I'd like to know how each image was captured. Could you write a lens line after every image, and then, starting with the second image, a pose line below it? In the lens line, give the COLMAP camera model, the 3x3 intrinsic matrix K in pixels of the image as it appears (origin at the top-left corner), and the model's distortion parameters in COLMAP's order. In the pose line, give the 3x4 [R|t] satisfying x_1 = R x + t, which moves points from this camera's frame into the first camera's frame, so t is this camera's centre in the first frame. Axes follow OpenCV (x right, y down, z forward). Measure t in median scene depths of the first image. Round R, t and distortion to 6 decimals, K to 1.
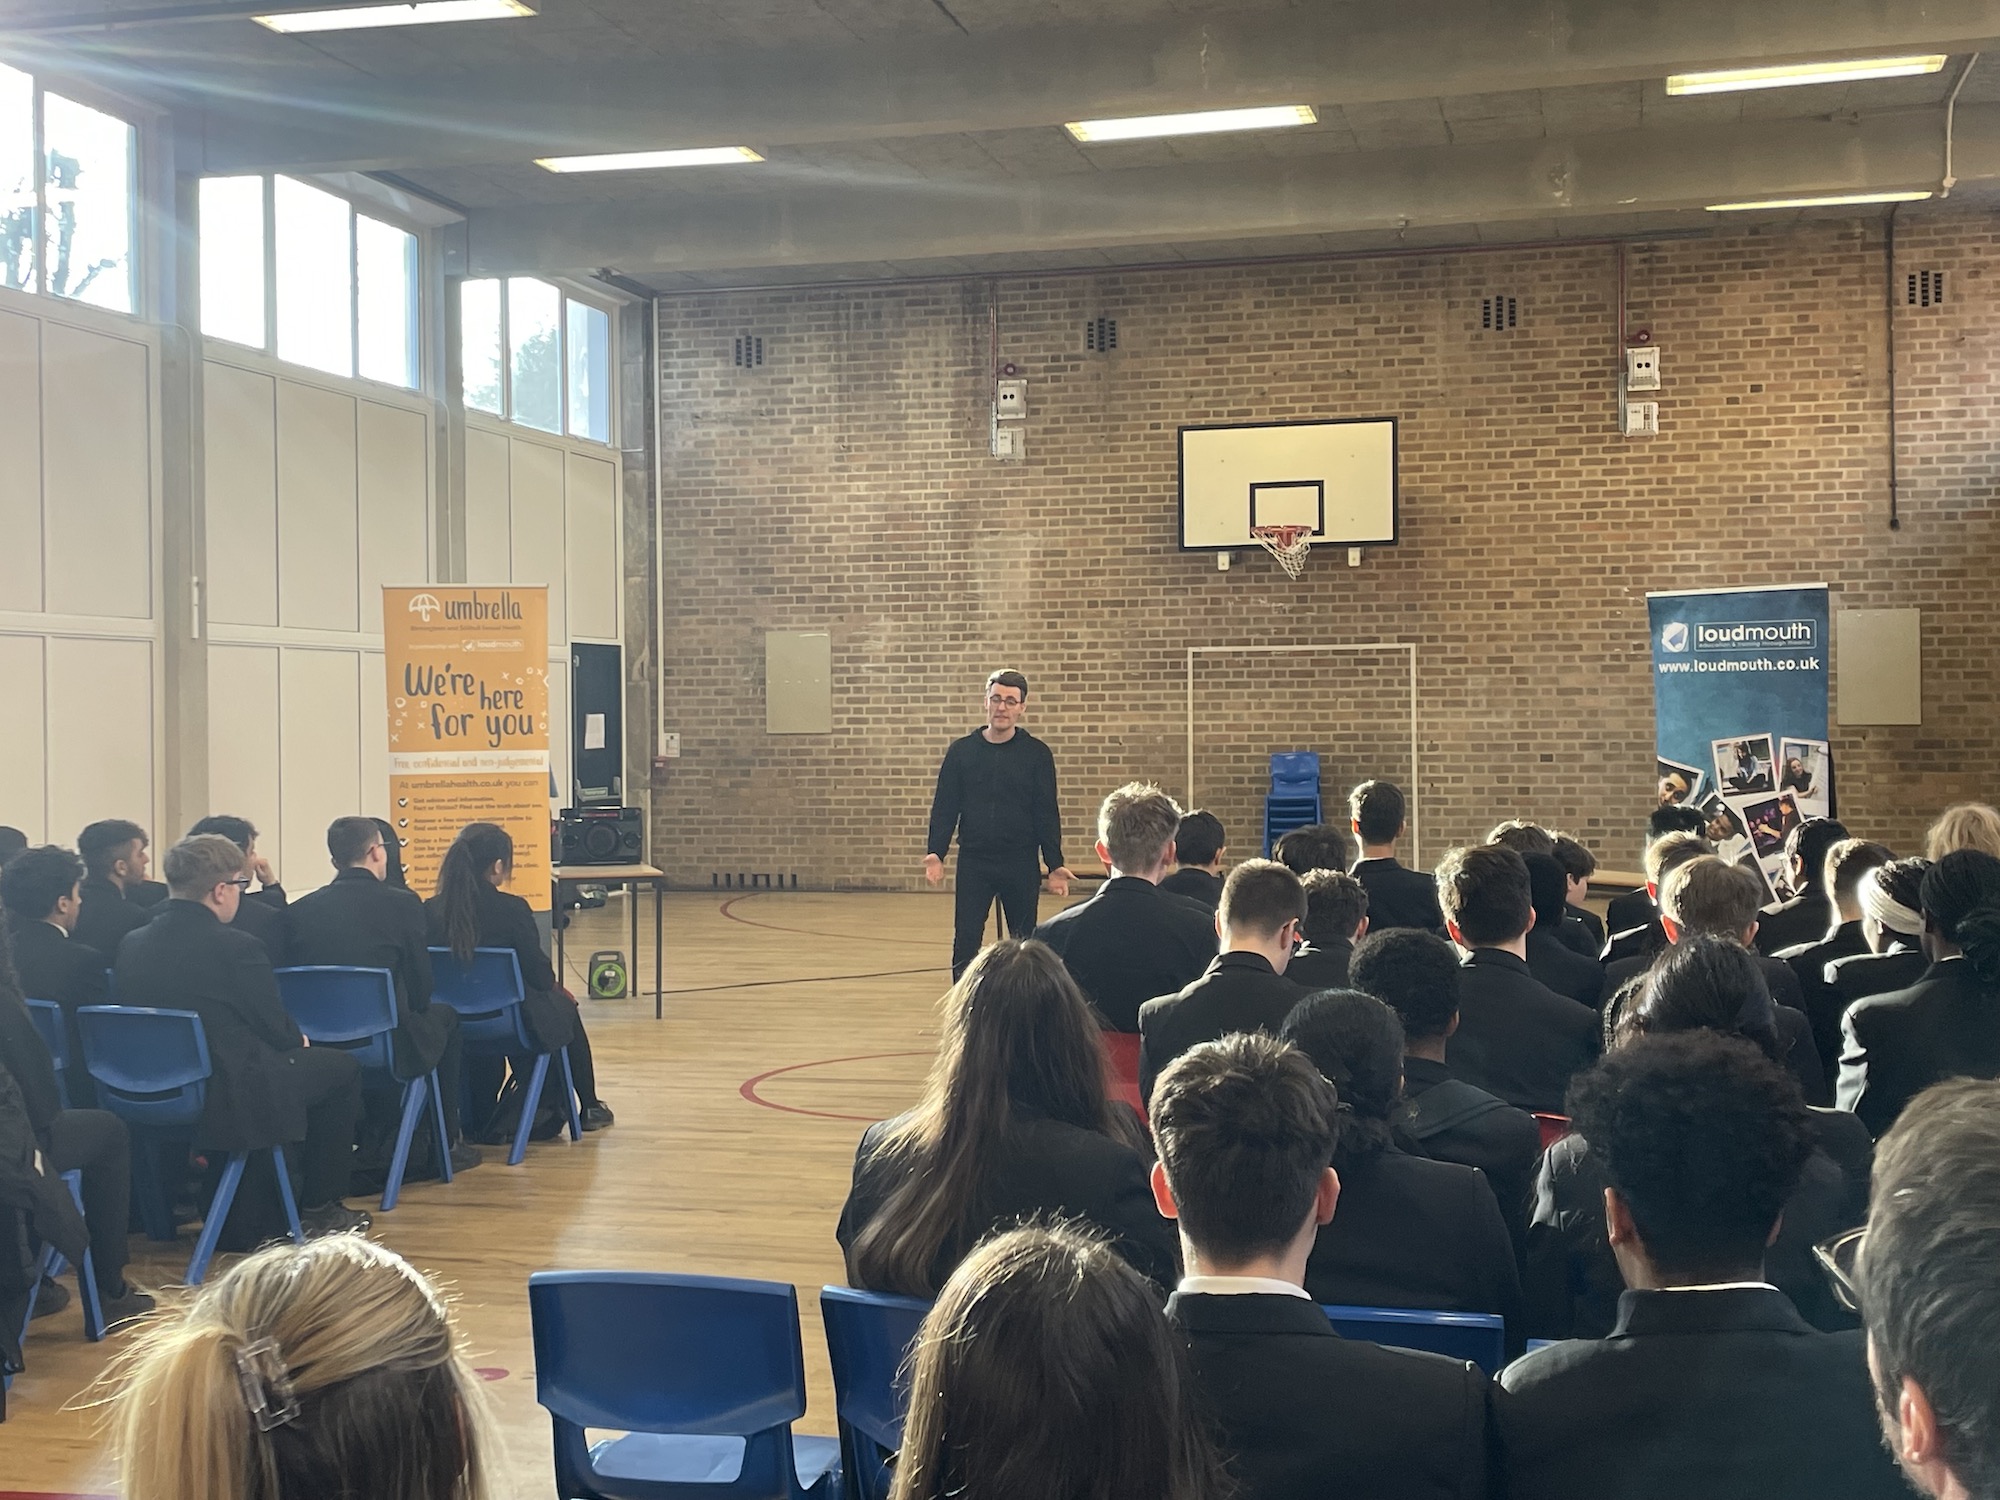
lens RADIAL K [[2494.6, 0, 964.1], [0, 2494.6, 740.3], [0, 0, 1]] dist [0.085265, 0.000000]
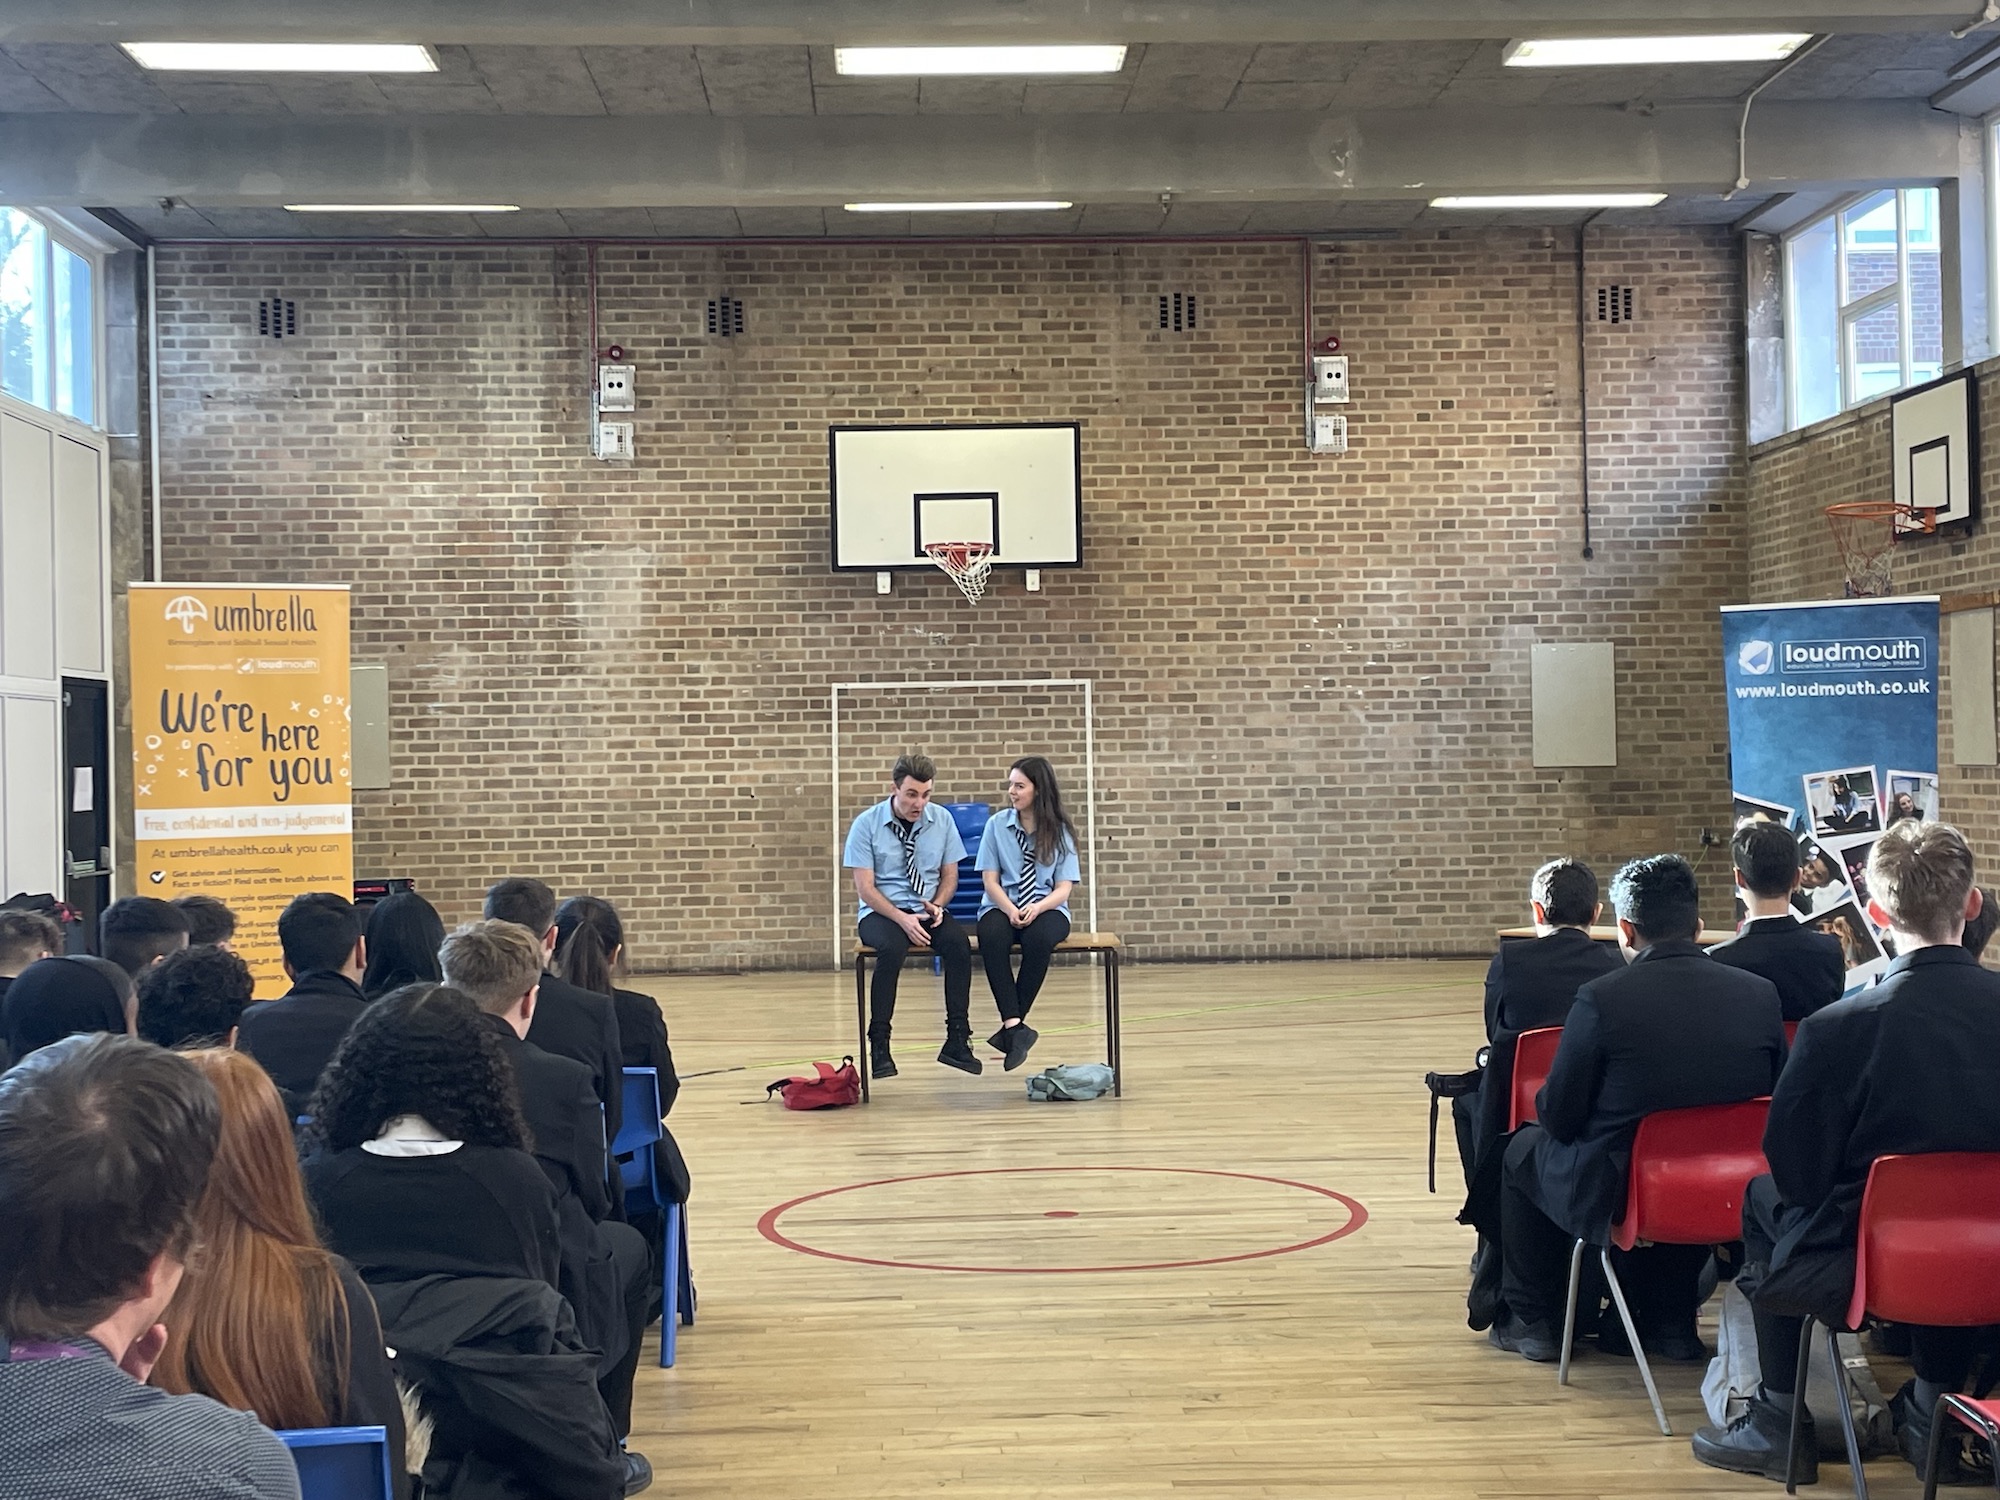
lens RADIAL K [[2734.5, 0, 994.7], [0, 2734.5, 741.3], [0, 0, 1]] dist [0.149332, 0.000000]
pose [[0.954616, -0.004885, 0.297798, -0.140927], [0.011444, 0.999729, -0.020287, 0.002600], [-0.297618, 0.022775, 0.954413, 0.084329]]
